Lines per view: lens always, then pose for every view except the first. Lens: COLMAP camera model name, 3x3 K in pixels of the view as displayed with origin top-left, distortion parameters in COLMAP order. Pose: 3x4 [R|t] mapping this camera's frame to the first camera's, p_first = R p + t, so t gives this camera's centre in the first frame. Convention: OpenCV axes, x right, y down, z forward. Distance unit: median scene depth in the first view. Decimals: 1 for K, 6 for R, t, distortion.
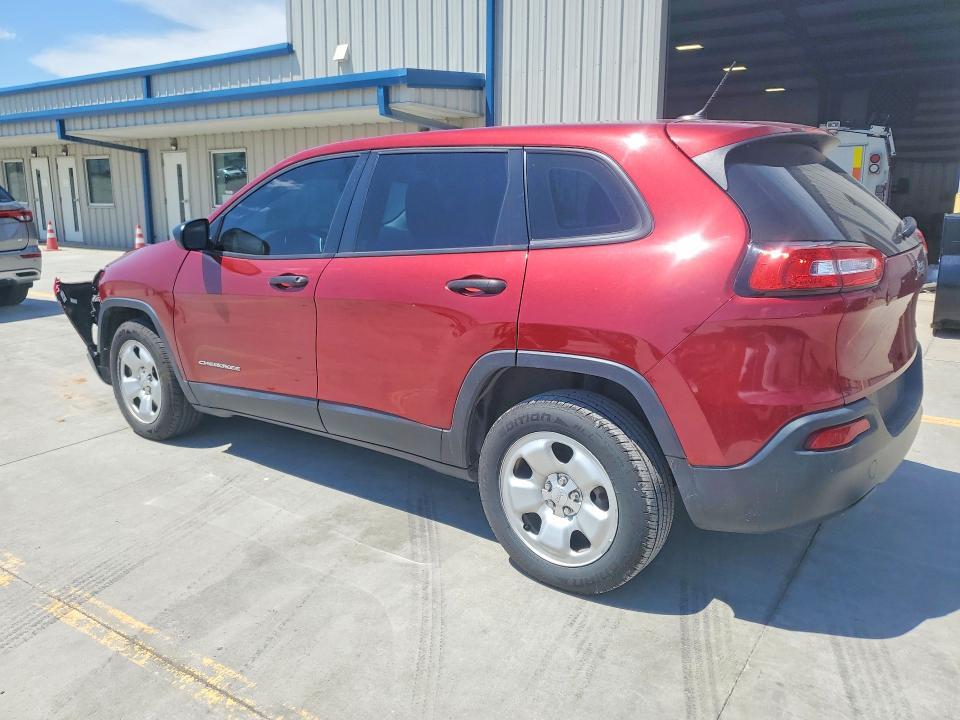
lens RADIAL K [[747.6, 0, 458.2], [0, 747.6, 359.2], [0, 0, 1]] dist [0.014650, 0.009046]
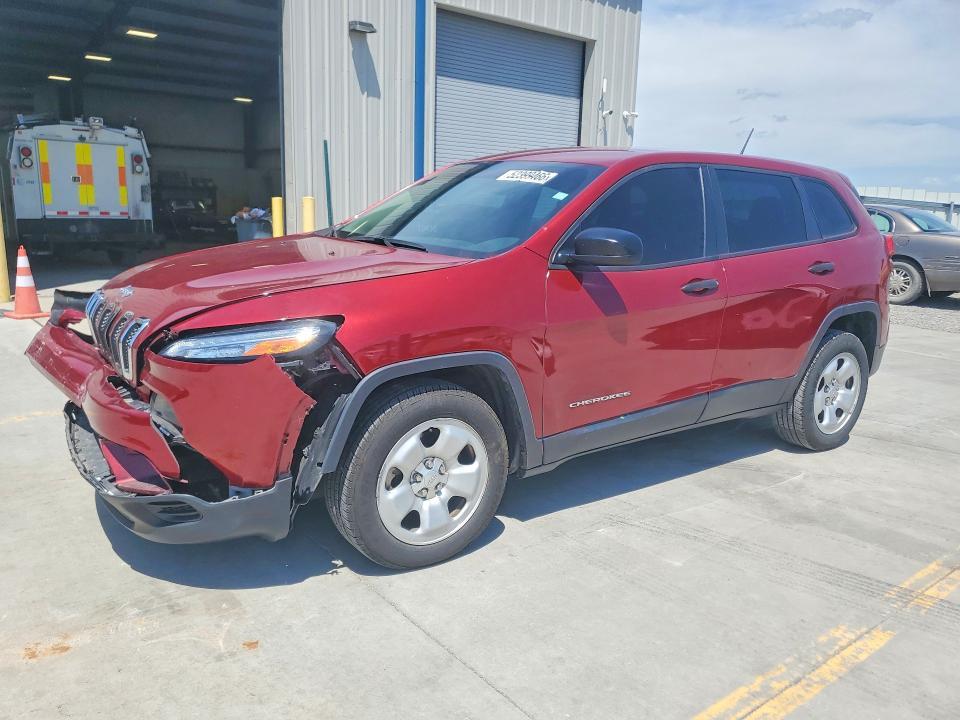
lens RADIAL K [[735.7, 0, 464.3], [0, 735.7, 359.6], [0, 0, 1]] dist [0.011638, 0.006951]
pose [[0.297861, -0.189074, 0.935697, -1.180595], [0.172955, 0.974656, 0.141890, -0.193364], [-0.938811, 0.119570, 0.323014, 0.880341]]
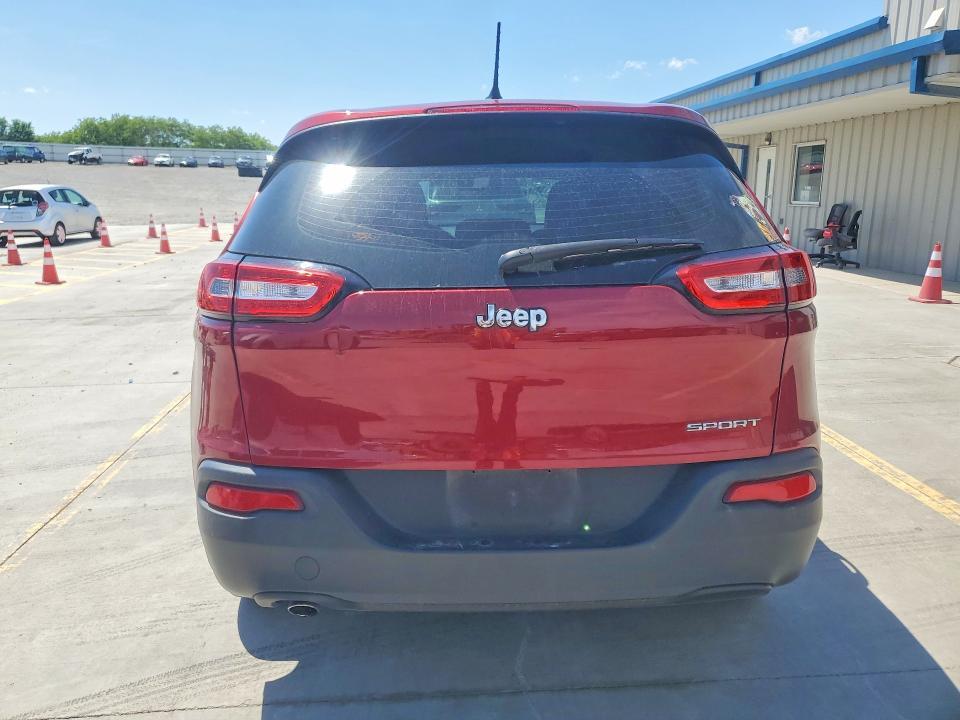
lens RADIAL K [[735.7, 0, 464.3], [0, 735.7, 359.6], [0, 0, 1]] dist [0.011638, 0.006951]
pose [[0.623286, 0.186655, -0.759391, 0.740964], [-0.177635, 0.979504, 0.094961, -0.101383], [0.761552, 0.075706, 0.643667, 0.396979]]
